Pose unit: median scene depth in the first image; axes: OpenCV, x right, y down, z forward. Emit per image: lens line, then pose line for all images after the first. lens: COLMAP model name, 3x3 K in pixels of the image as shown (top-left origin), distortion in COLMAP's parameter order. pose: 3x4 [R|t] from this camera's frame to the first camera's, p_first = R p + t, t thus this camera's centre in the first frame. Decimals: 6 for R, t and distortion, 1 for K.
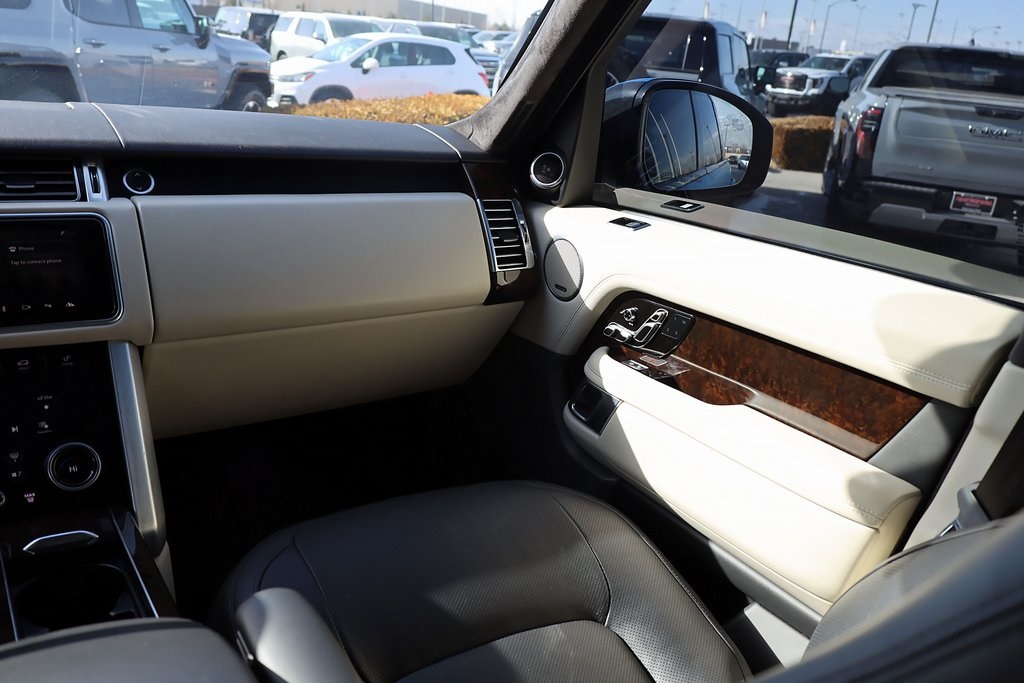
lens RADIAL K [[865.9, 0, 522.2], [0, 865.9, 353.7], [0, 0, 1]] dist [-0.017183, 0.015025]
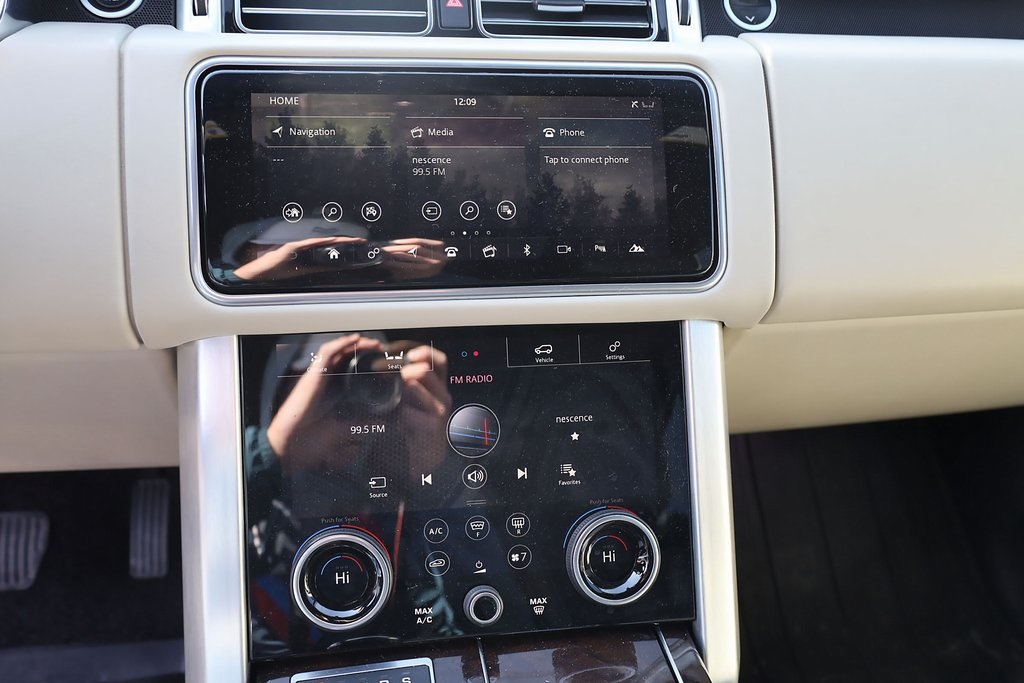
lens RADIAL K [[932.8, 0, 518.0], [0, 932.8, 349.2], [0, 0, 1]] dist [-0.033193, 0.000000]
pose [[0.916196, 0.153468, -0.370180, -0.298369], [-0.097956, 0.981506, 0.164468, -0.065551], [0.388575, -0.114423, 0.914285, 0.365561]]
